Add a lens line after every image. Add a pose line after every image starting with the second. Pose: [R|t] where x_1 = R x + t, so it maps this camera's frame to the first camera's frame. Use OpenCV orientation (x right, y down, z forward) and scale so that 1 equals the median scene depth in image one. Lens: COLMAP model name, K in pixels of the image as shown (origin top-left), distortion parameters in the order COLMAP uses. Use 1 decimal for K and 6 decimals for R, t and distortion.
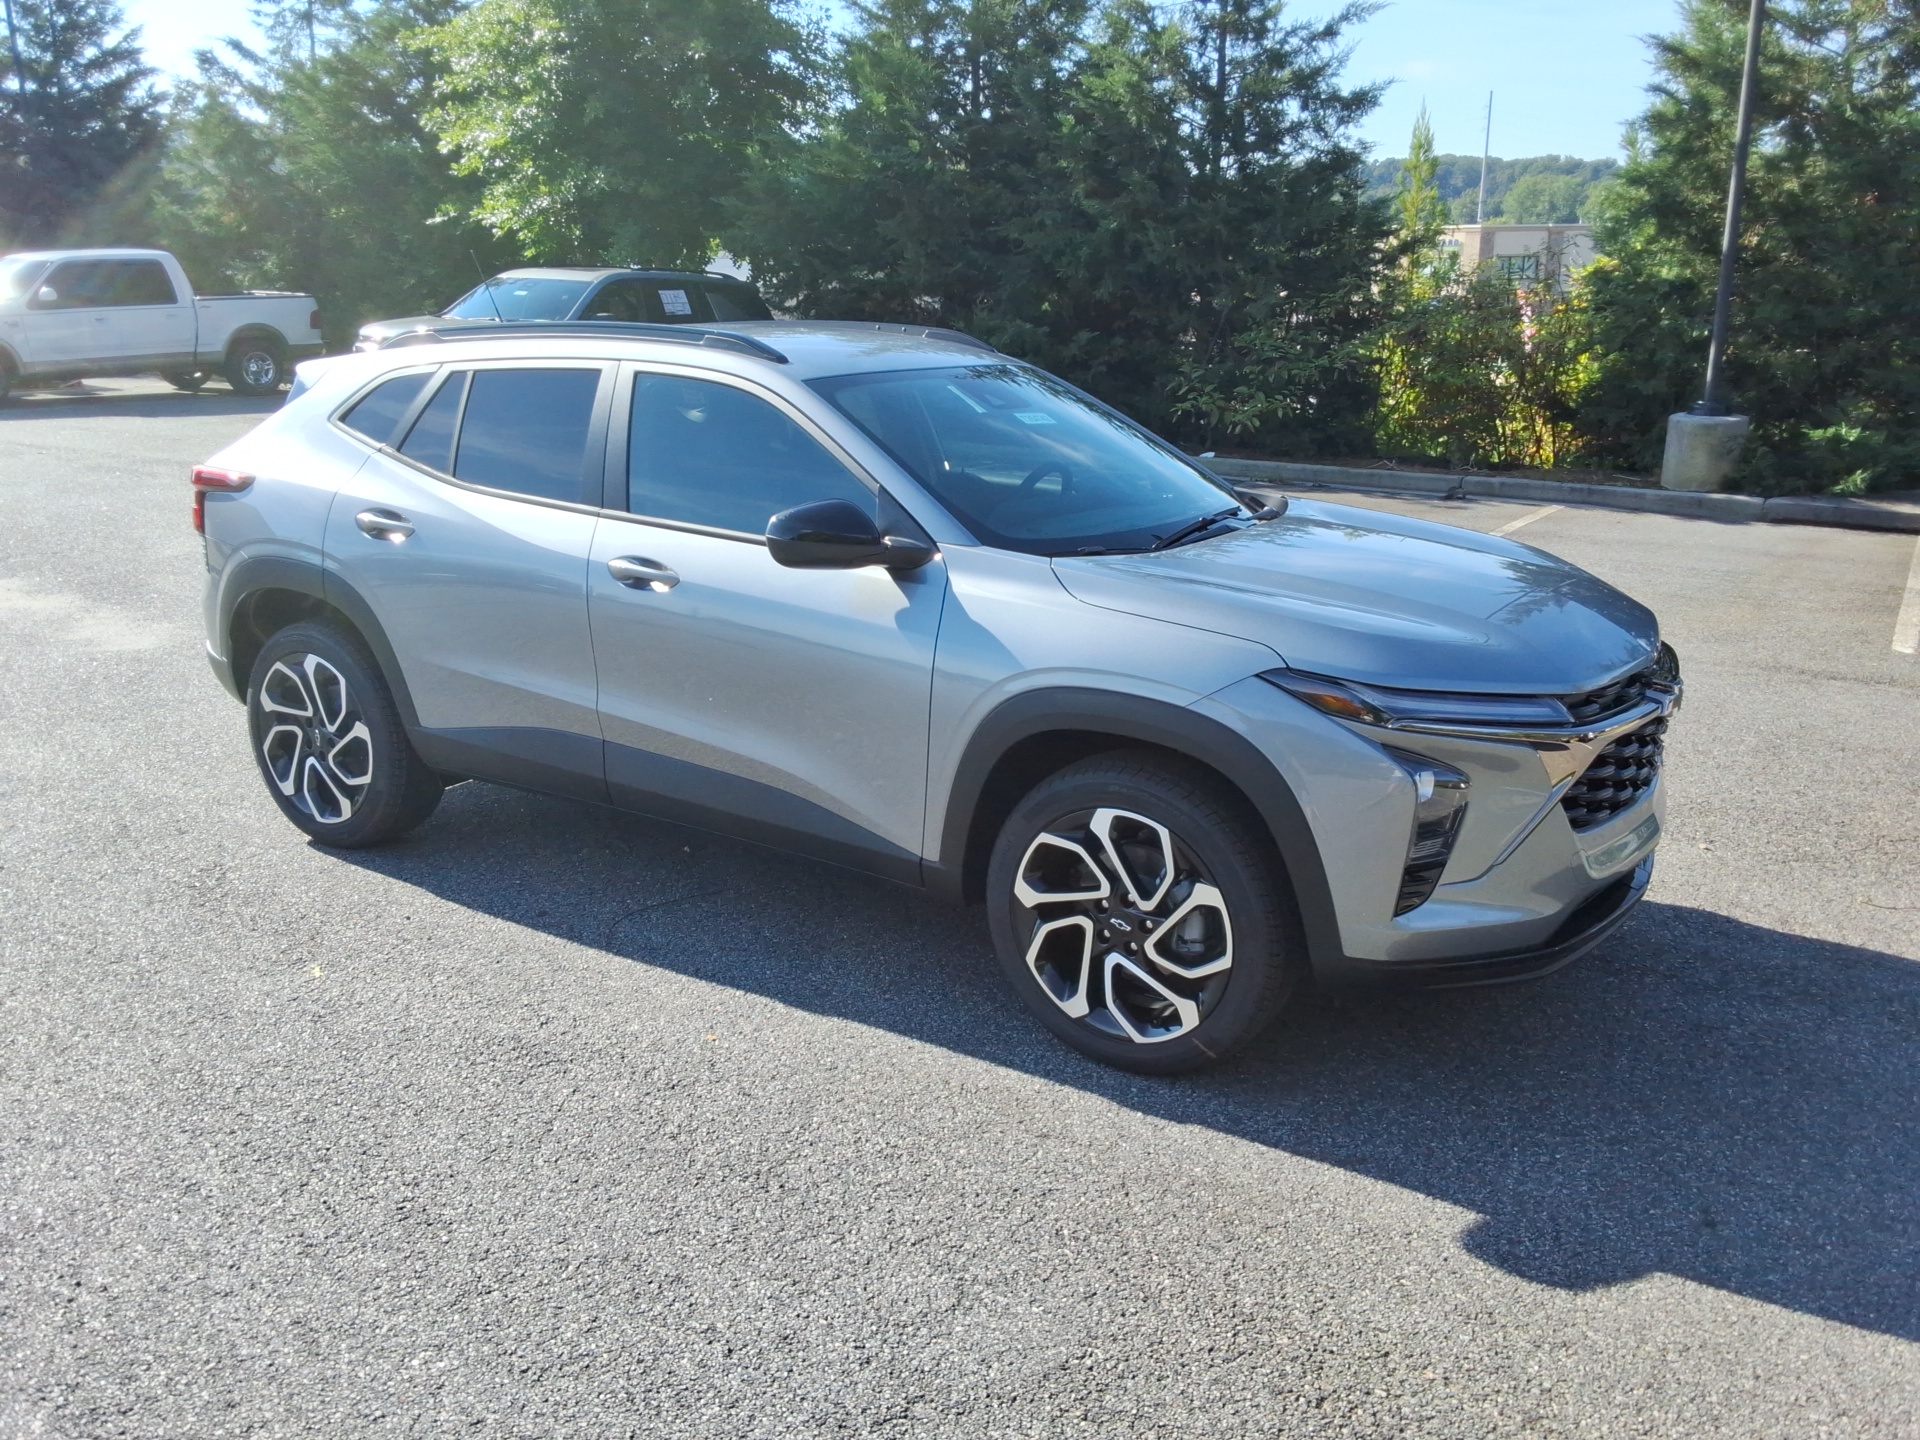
lens RADIAL K [[1530.3, 0, 993.8], [0, 1530.3, 705.0], [0, 0, 1]] dist [0.123995, -0.205200]
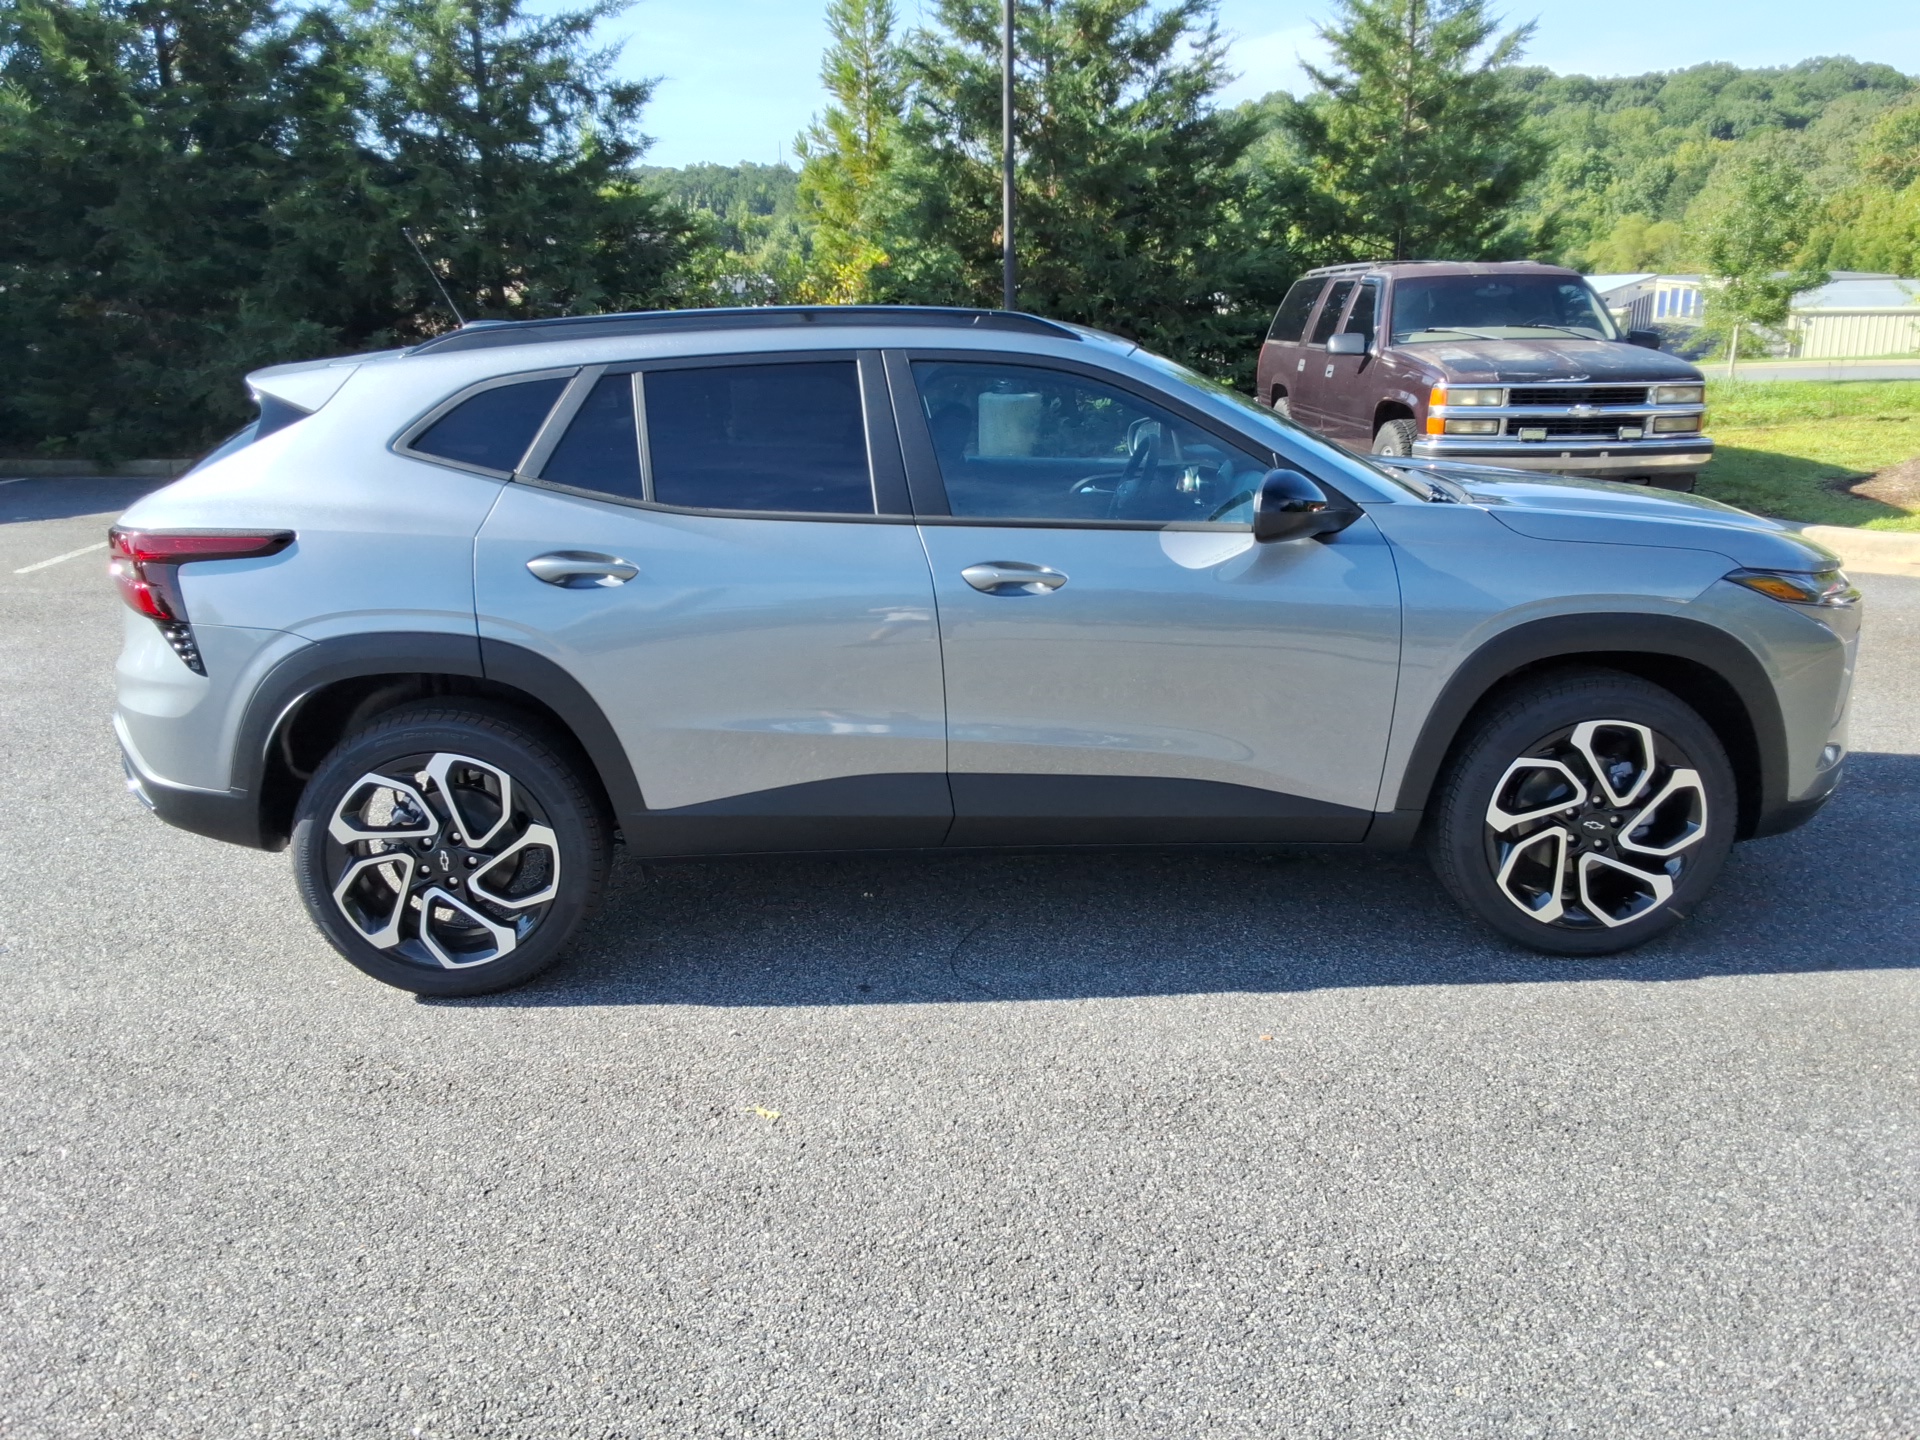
lens RADIAL K [[1529.0, 0, 965.6], [0, 1529.0, 704.5], [0, 0, 1]] dist [0.117915, -0.188866]
pose [[0.826630, -0.163447, 0.538486, -0.638023], [0.164081, 0.985317, 0.047193, -0.050175], [-0.538293, 0.049344, 0.841312, 0.219379]]
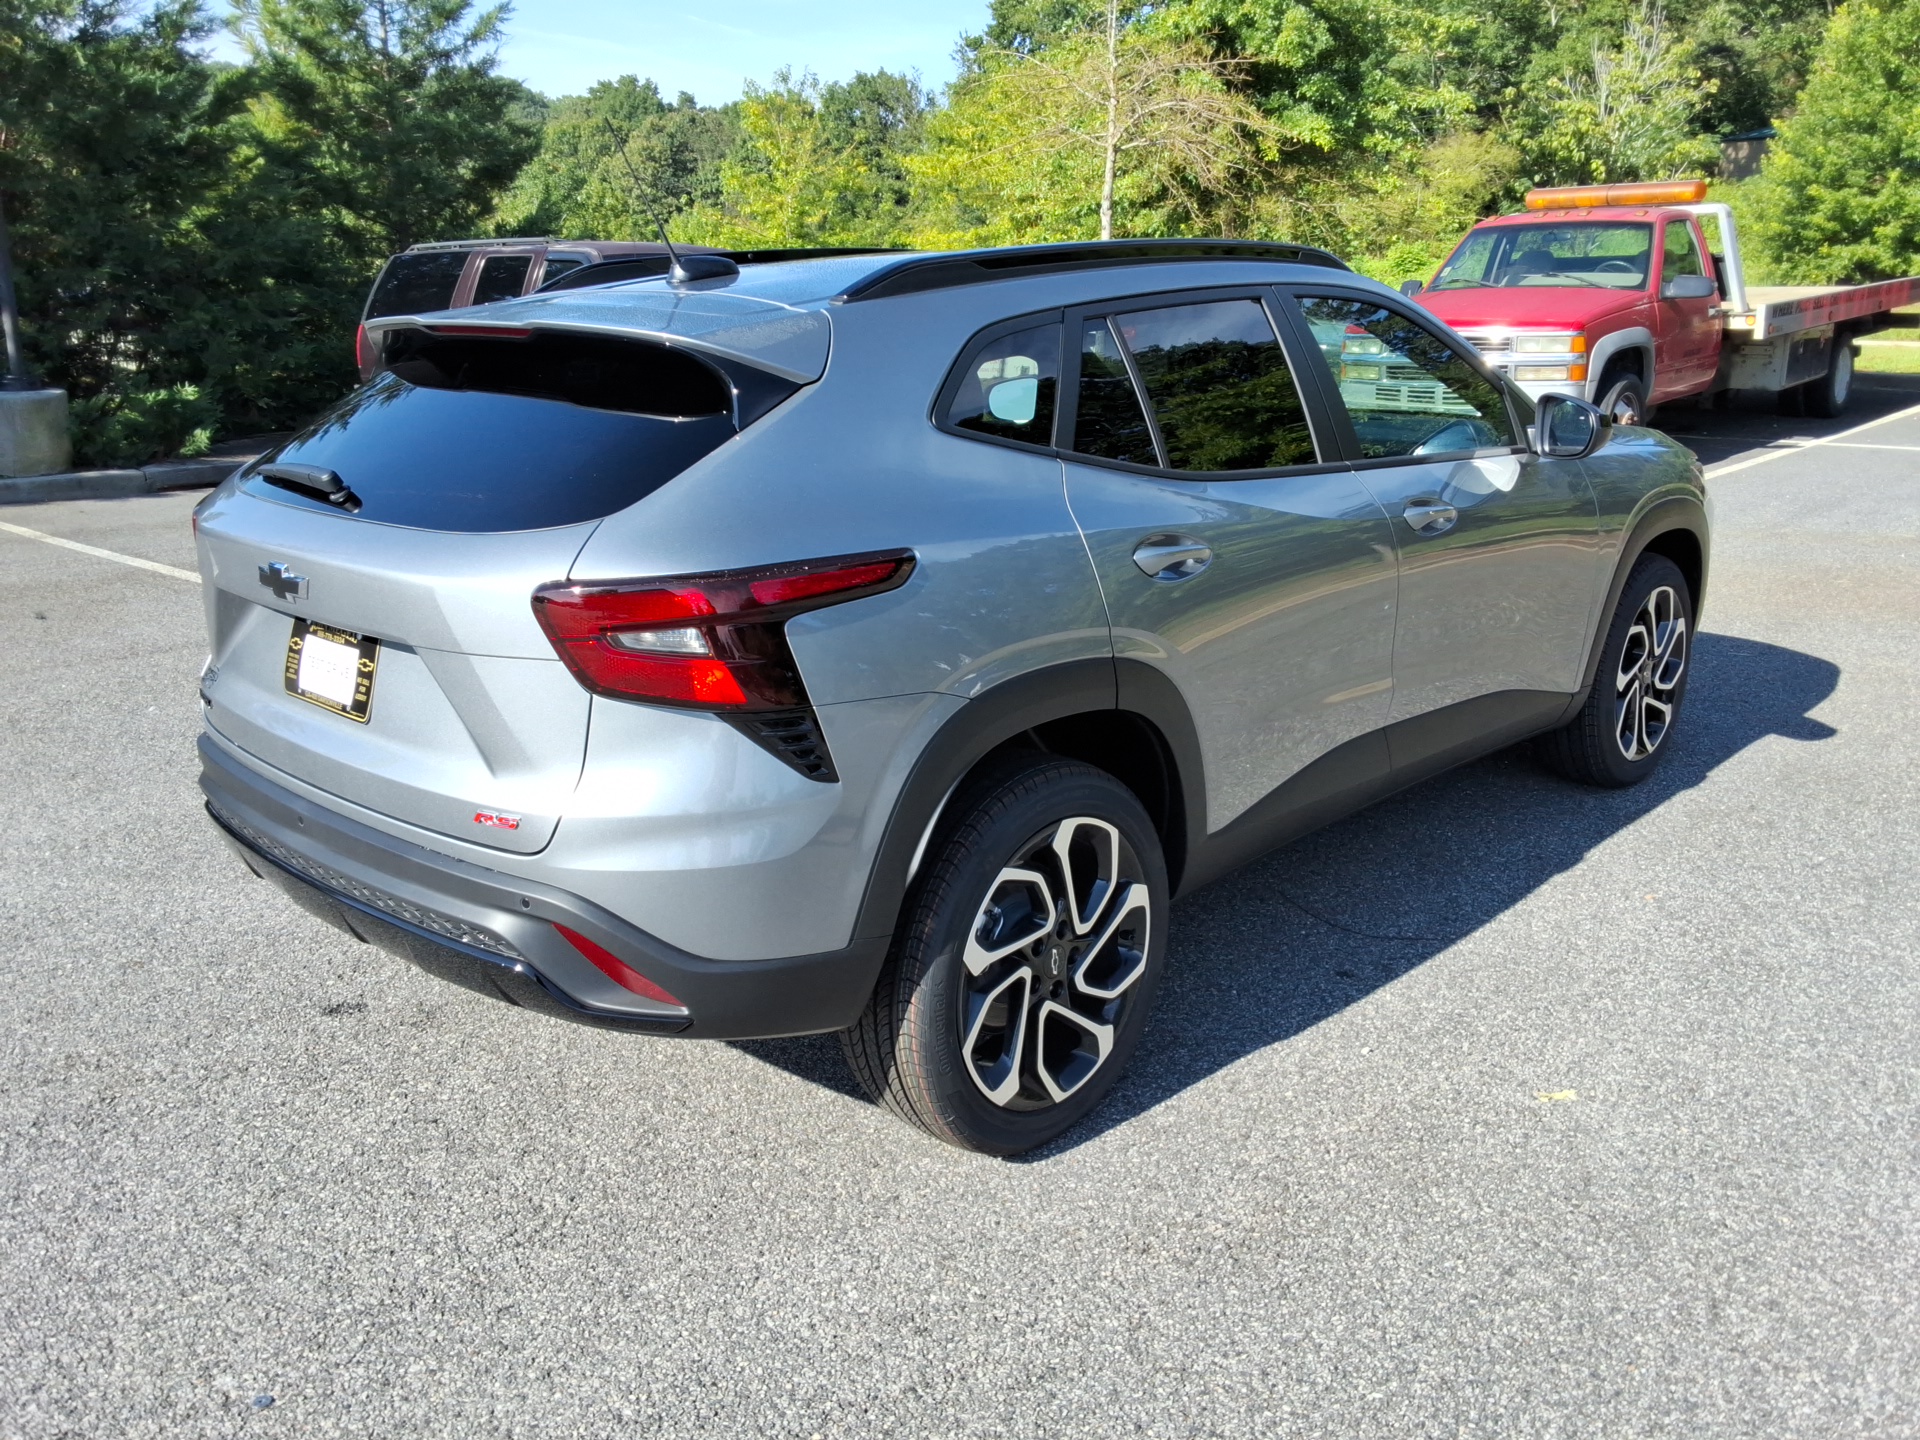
lens RADIAL K [[1546.3, 0, 961.3], [0, 1546.3, 694.5], [0, 0, 1]] dist [0.071142, -0.095386]
pose [[0.205822, -0.264707, 0.942108, -0.987772], [0.258850, 0.943157, 0.208451, -0.208891], [-0.943734, 0.200961, 0.262642, 0.884223]]
